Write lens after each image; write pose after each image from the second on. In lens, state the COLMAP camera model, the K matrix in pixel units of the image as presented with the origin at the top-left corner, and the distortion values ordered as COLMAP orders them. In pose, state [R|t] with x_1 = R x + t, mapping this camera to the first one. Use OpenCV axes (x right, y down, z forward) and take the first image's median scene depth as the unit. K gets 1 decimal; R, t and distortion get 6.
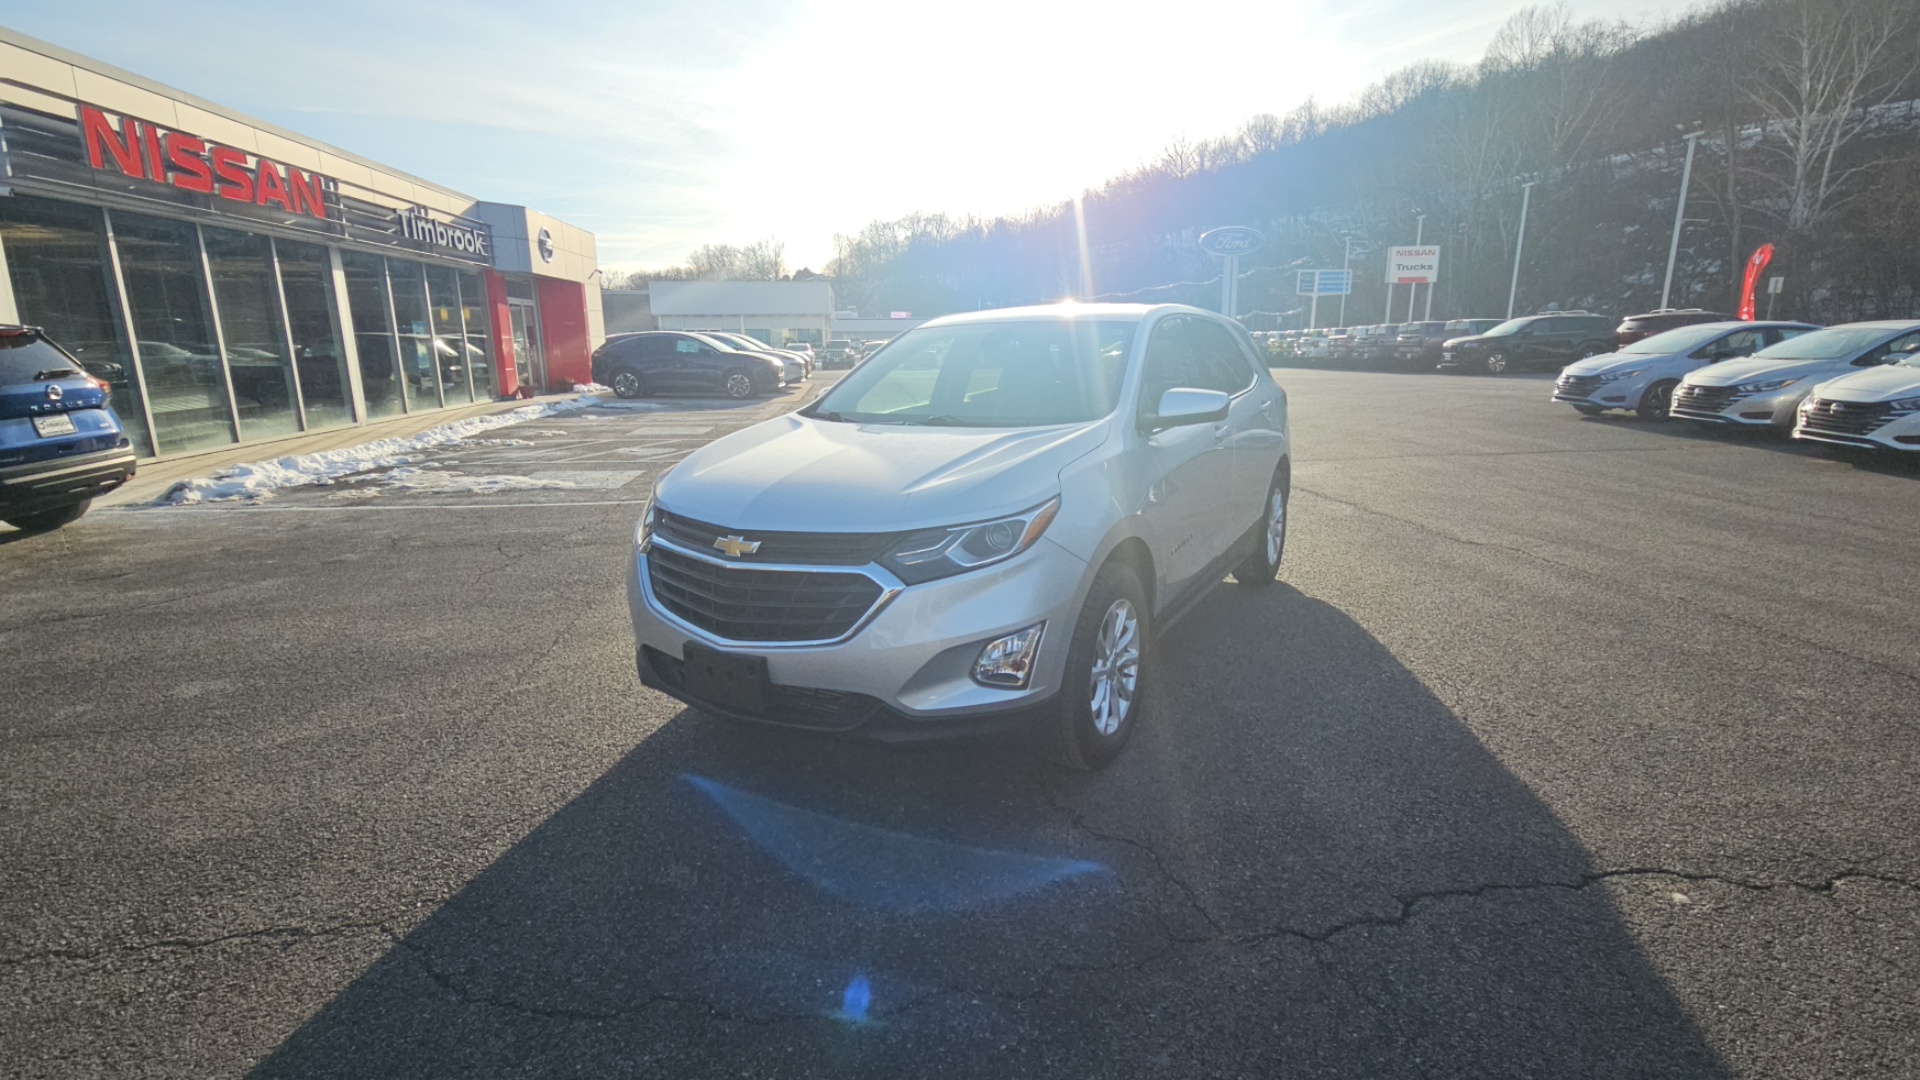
lens RADIAL K [[858.1, 0, 974.5], [0, 858.1, 591.2], [0, 0, 1]] dist [0.016357, -0.011645]
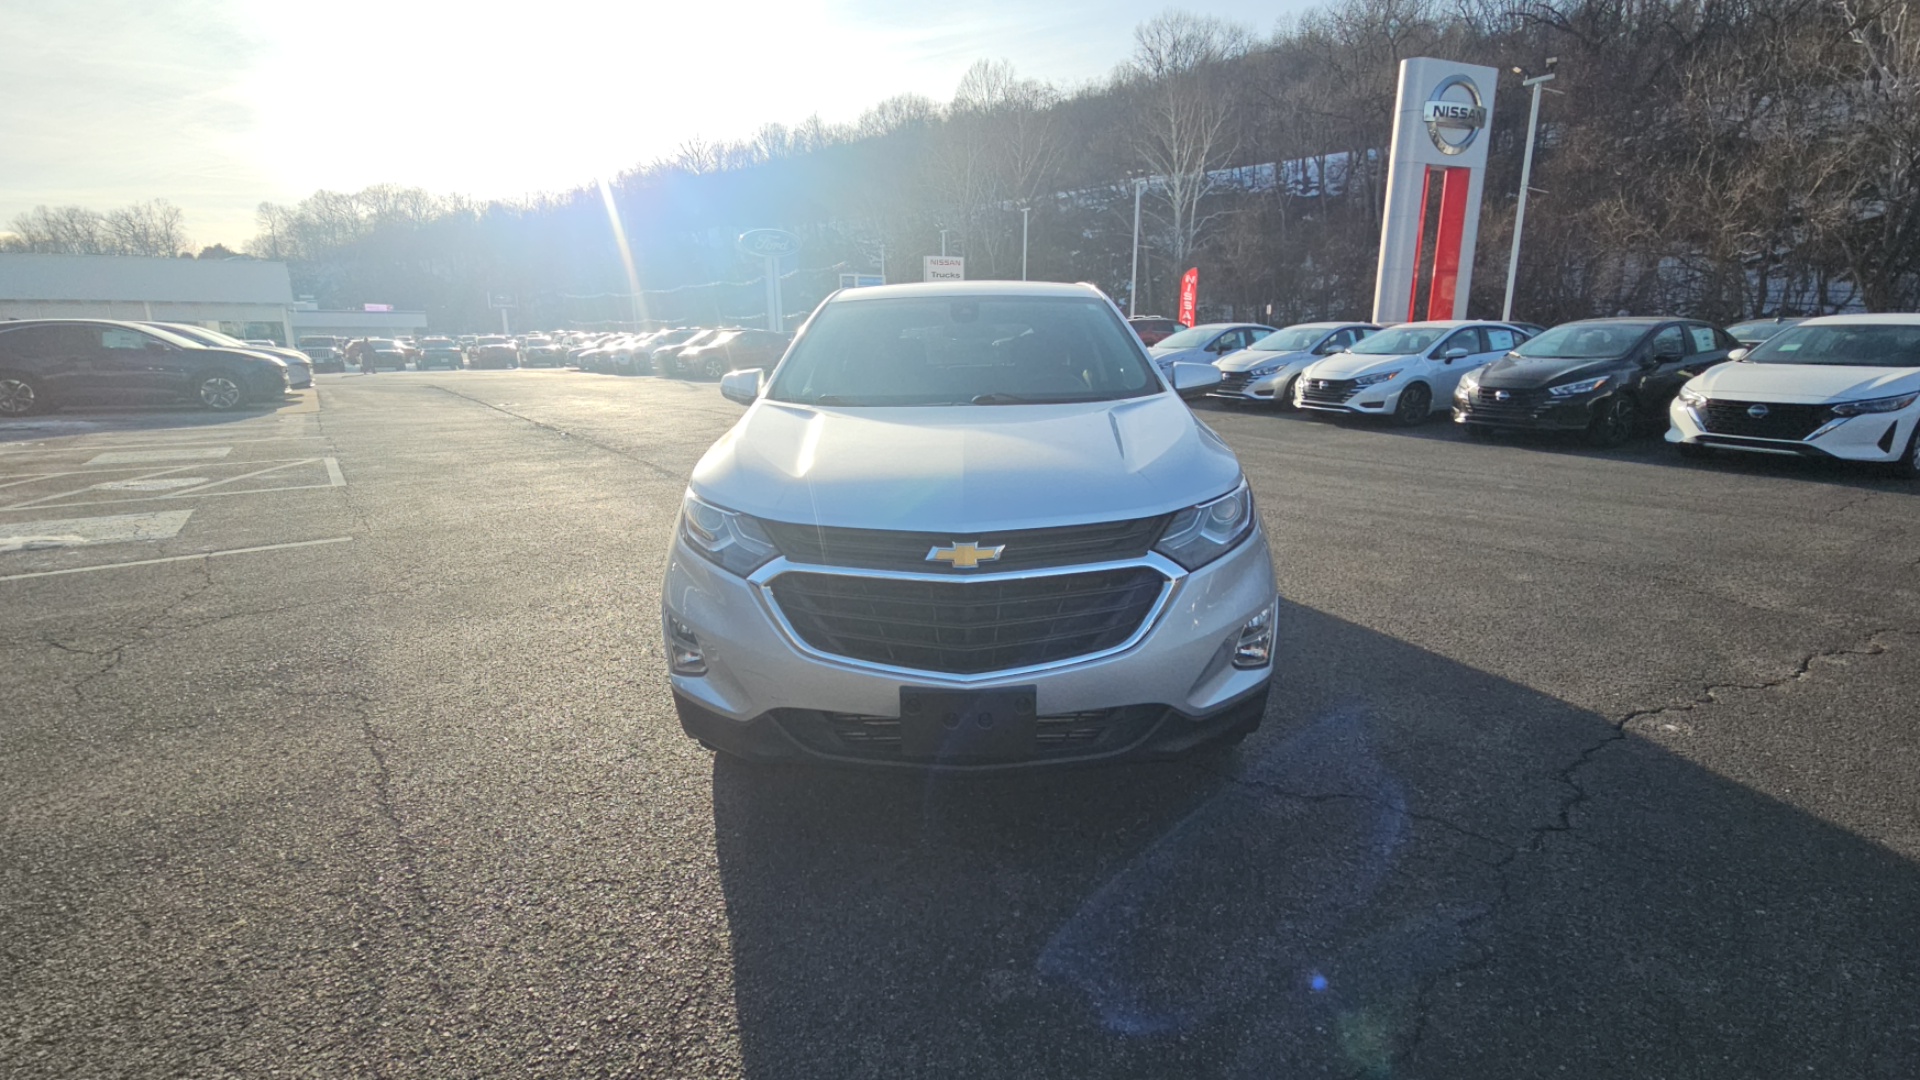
lens RADIAL K [[858.1, 0, 917.0], [0, 858.1, 580.8], [0, 0, 1]] dist [0.016357, -0.011645]
pose [[0.864675, -0.130288, 0.485142, -0.117640], [0.137991, 0.990232, 0.019991, -0.008434], [-0.483008, 0.049660, 0.874207, 0.055297]]
